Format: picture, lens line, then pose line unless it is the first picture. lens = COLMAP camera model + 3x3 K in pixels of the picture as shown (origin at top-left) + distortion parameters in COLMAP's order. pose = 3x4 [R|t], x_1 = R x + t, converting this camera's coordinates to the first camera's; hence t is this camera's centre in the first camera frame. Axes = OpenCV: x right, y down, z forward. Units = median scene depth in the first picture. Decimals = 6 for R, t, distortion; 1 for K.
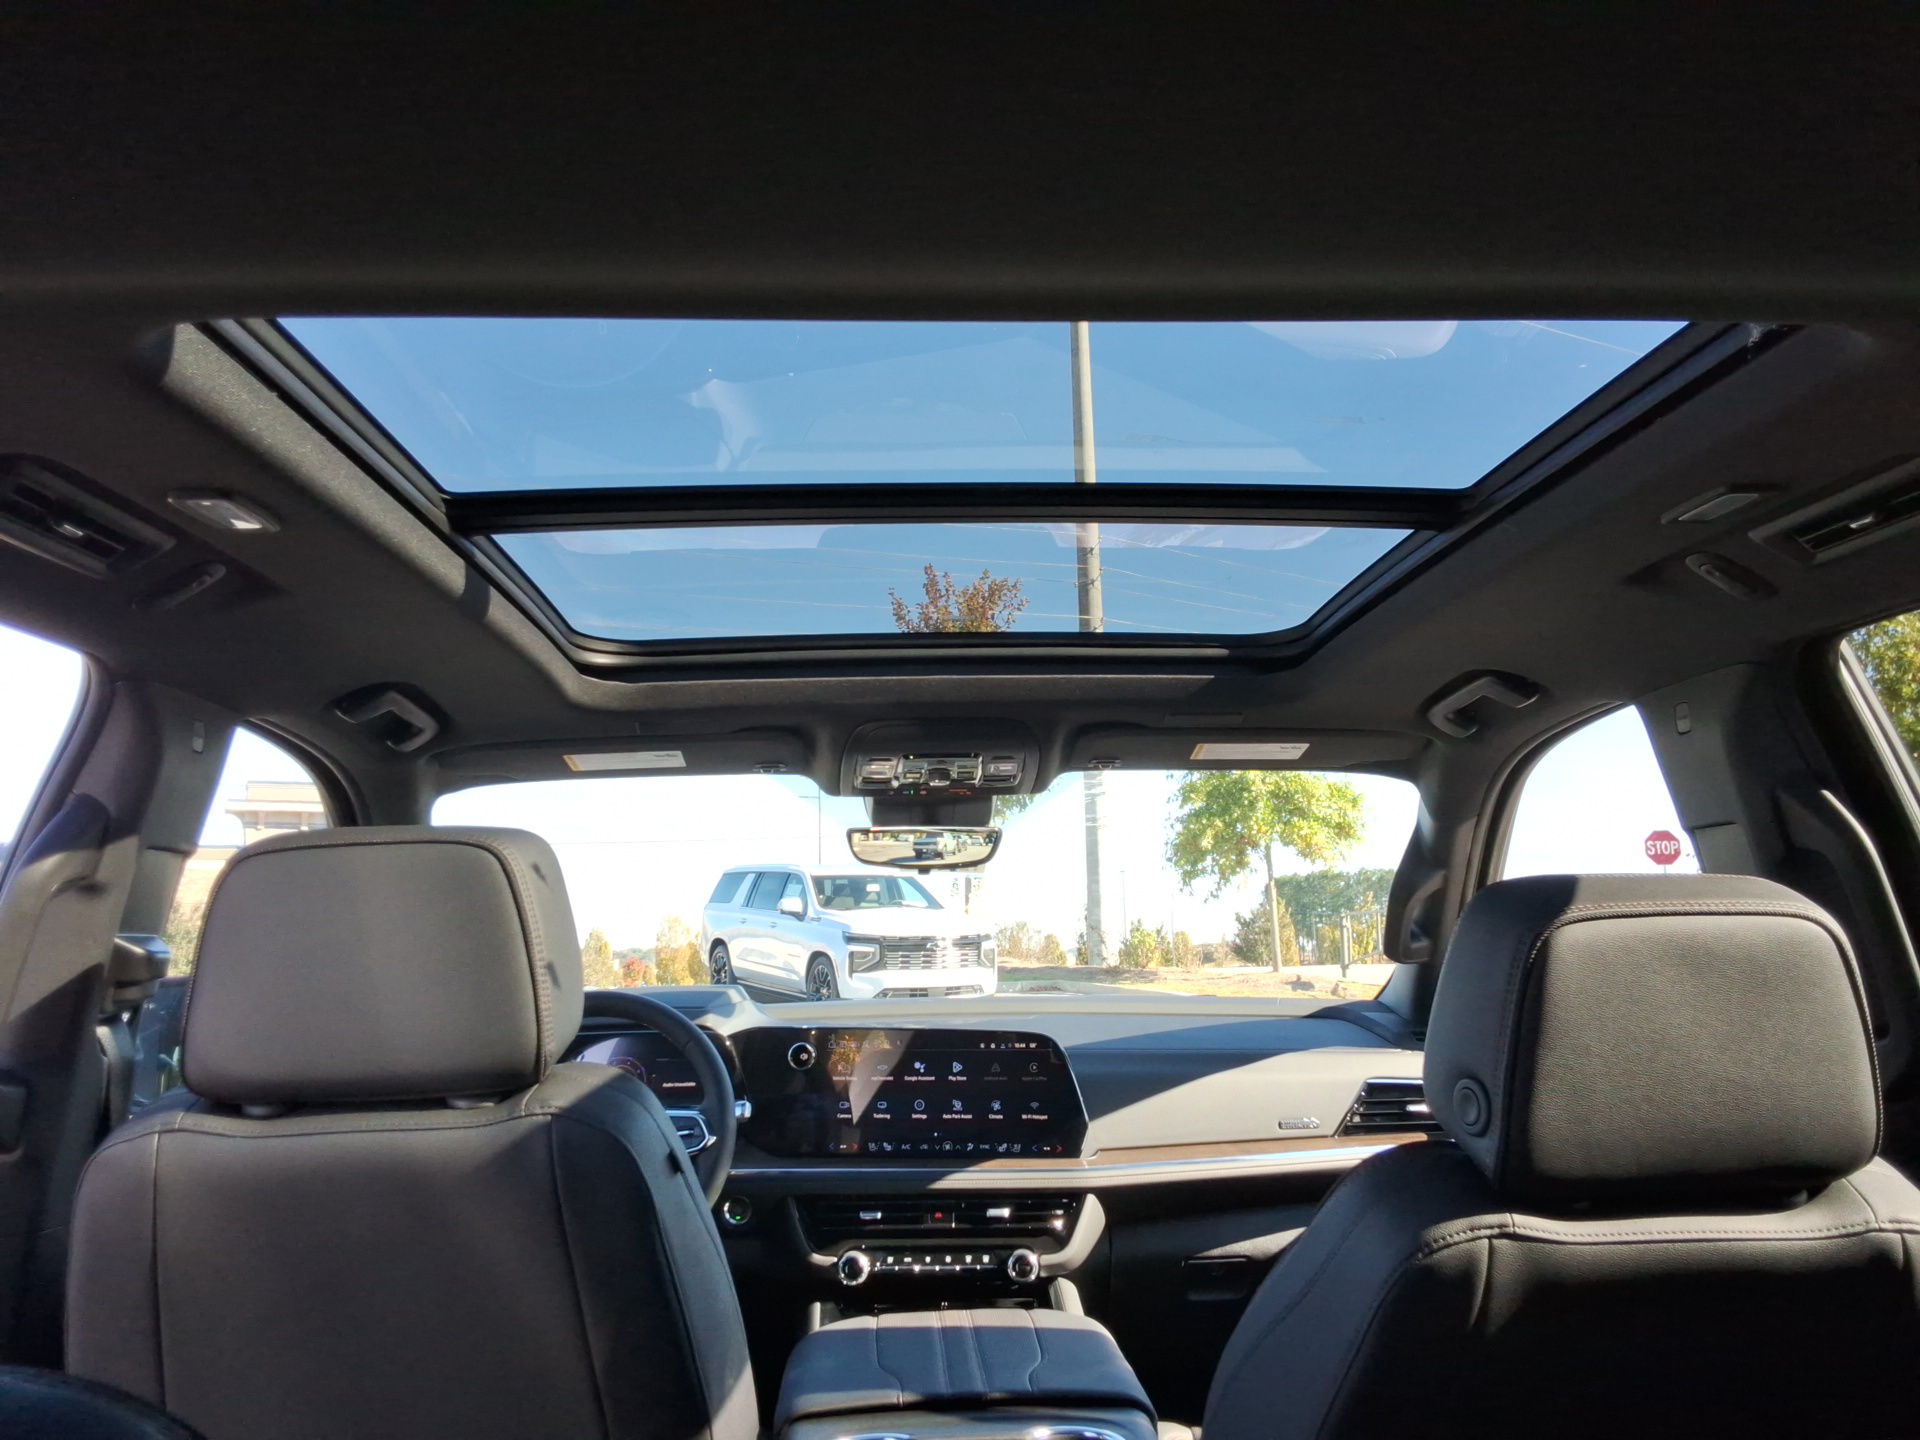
lens RADIAL K [[1553.0, 0, 984.8], [0, 1553.0, 714.6], [0, 0, 1]] dist [0.105075, -0.164341]
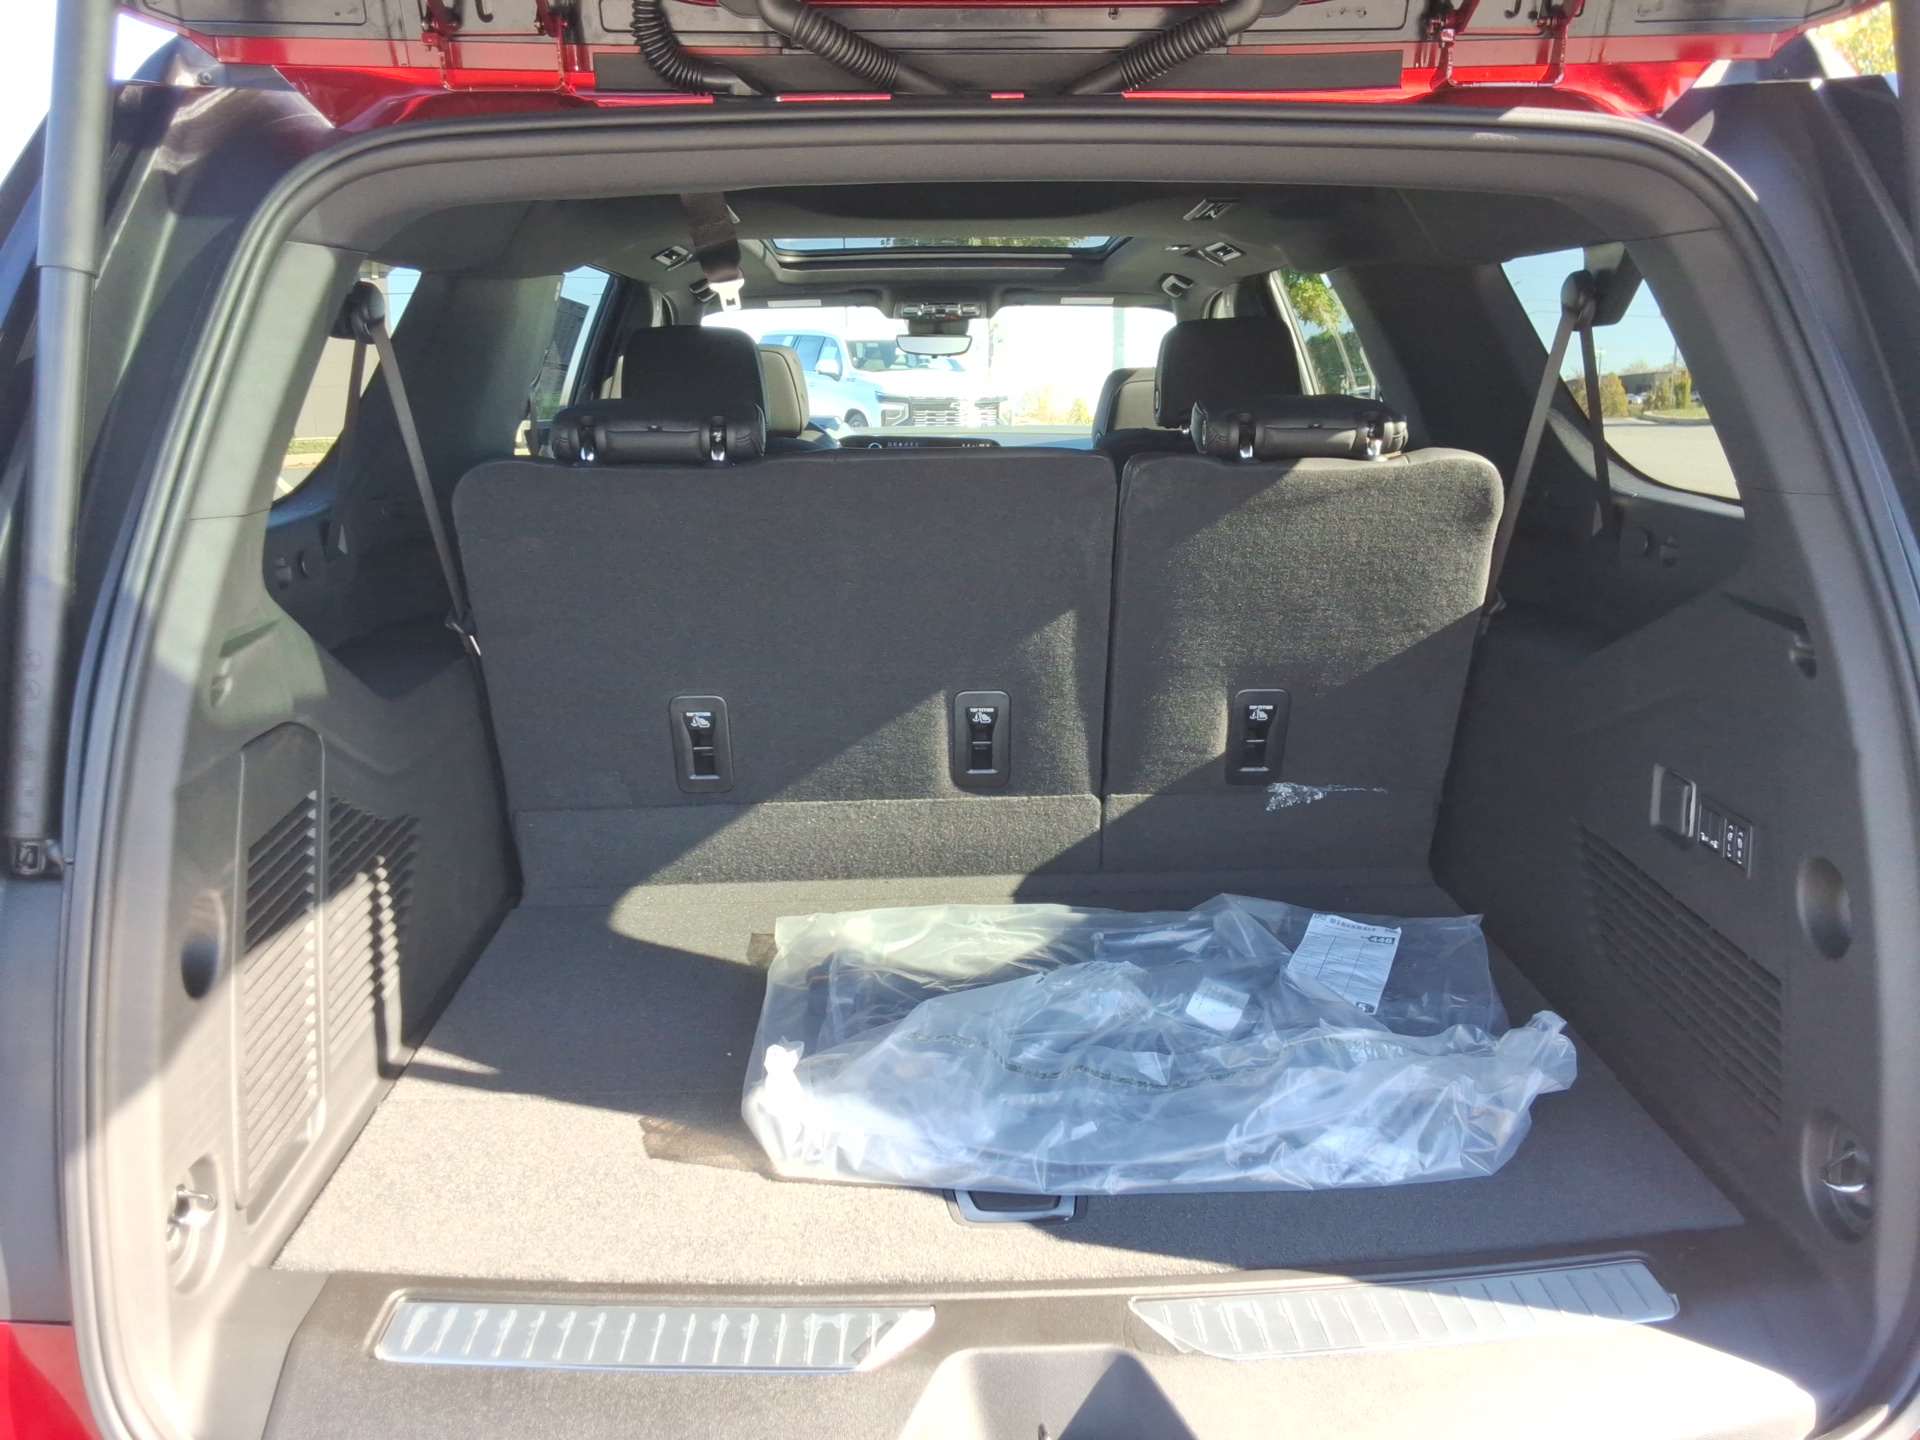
lens RADIAL K [[1553.0, 0, 964.3], [0, 1553.0, 731.4], [0, 0, 1]] dist [0.105075, -0.164341]
pose [[0.999483, 0.015374, -0.028220, 0.088385], [-0.004730, 0.938958, 0.343998, -0.192744], [0.031786, -0.343687, 0.938546, -1.470605]]
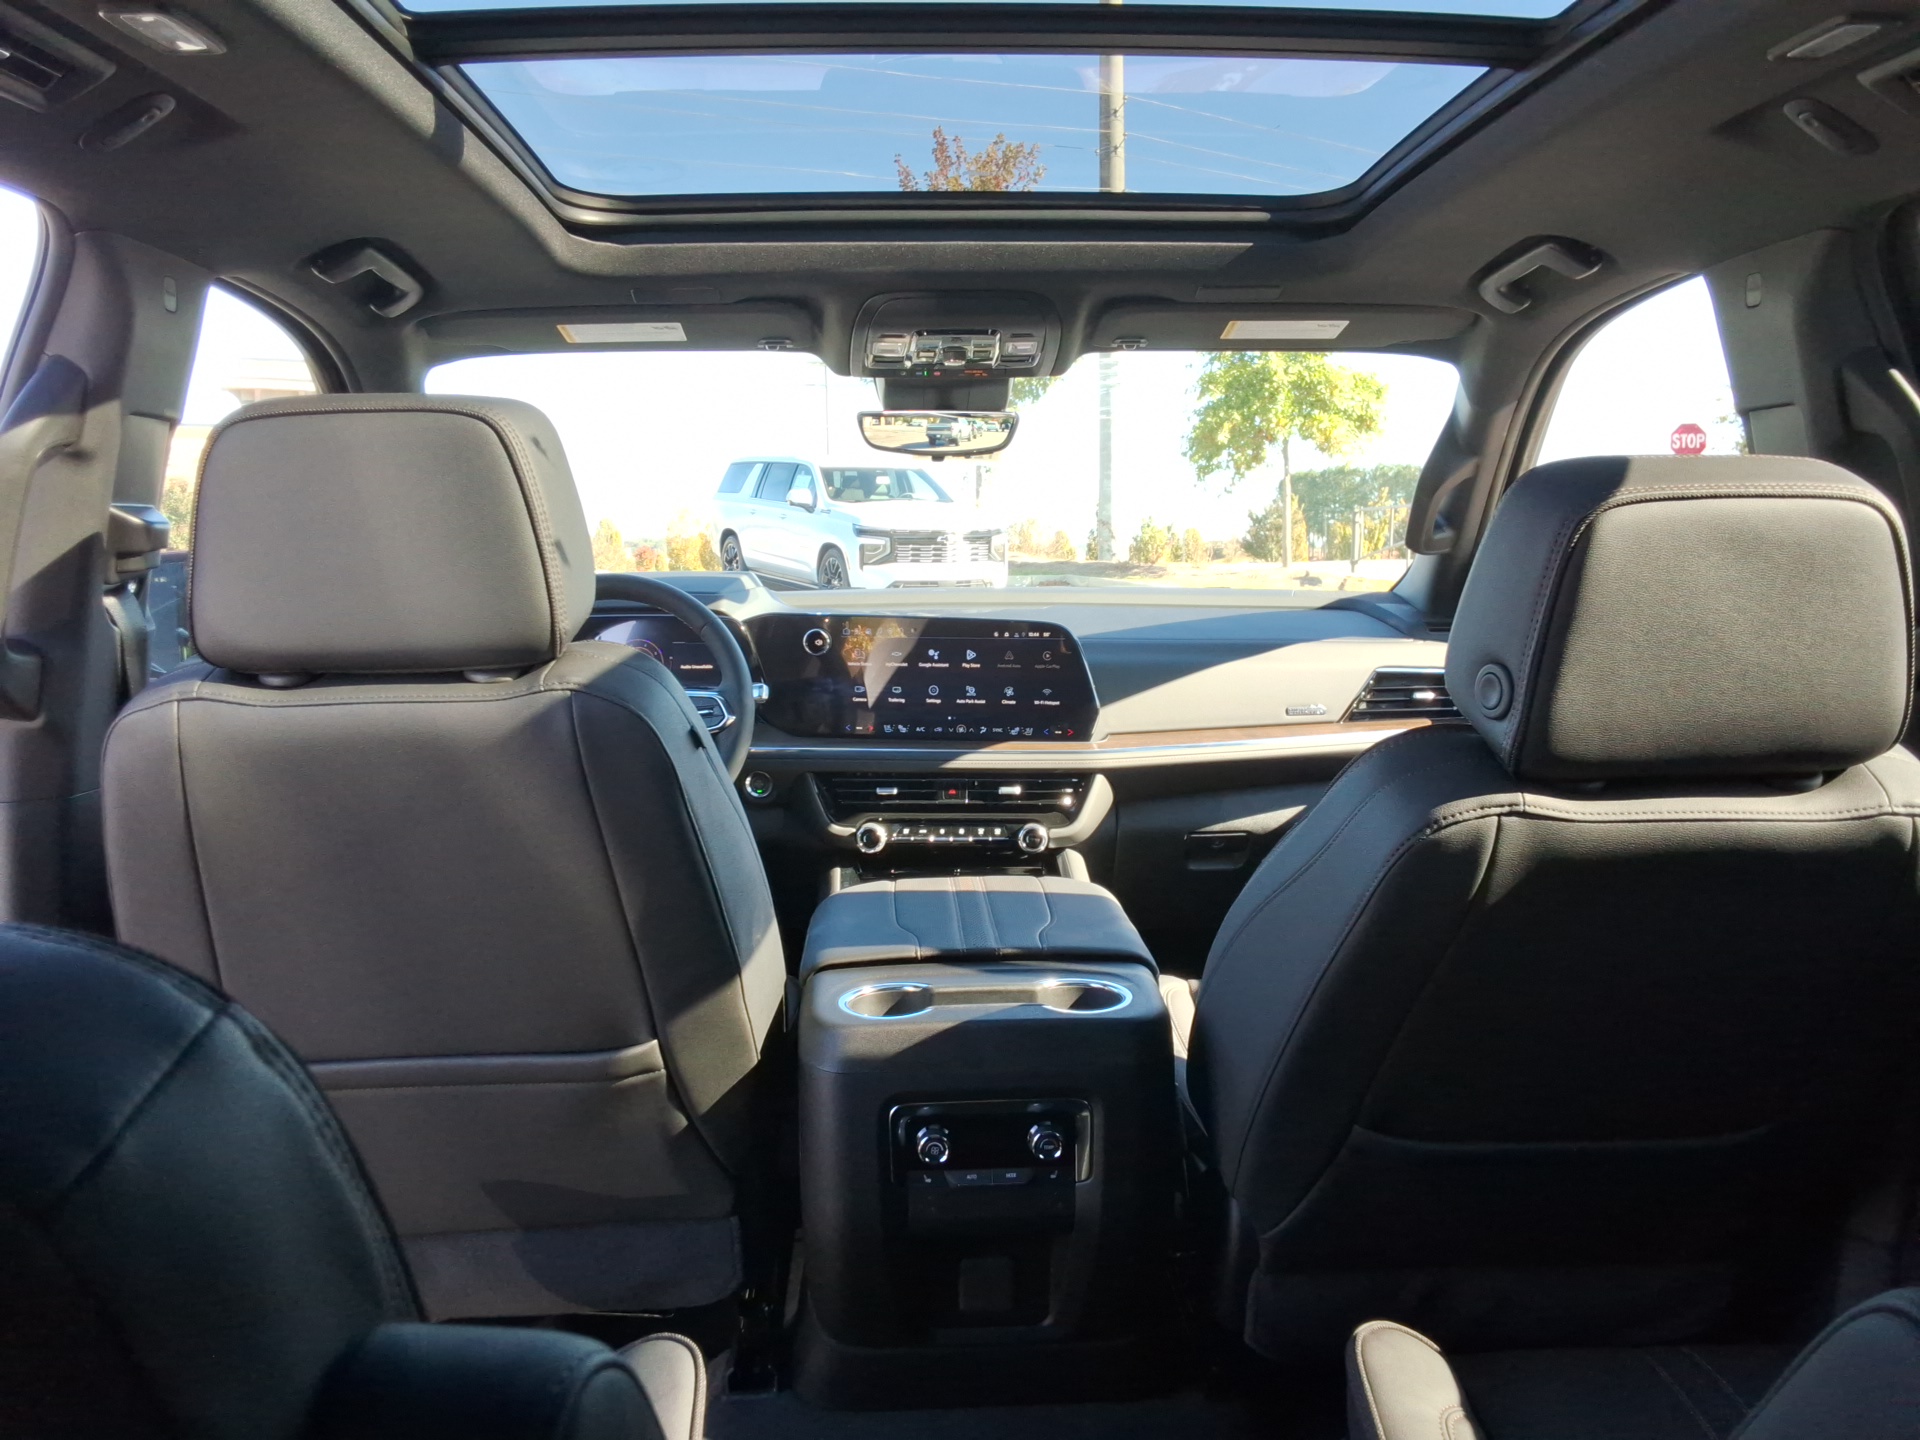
lens RADIAL K [[1553.0, 0, 981.7], [0, 1553.0, 745.0], [0, 0, 1]] dist [0.105075, -0.164341]
pose [[0.999917, 0.010946, -0.006859, -0.004195], [-0.008643, 0.961558, 0.274467, 0.008054], [0.009599, -0.274385, 0.961572, 0.021951]]
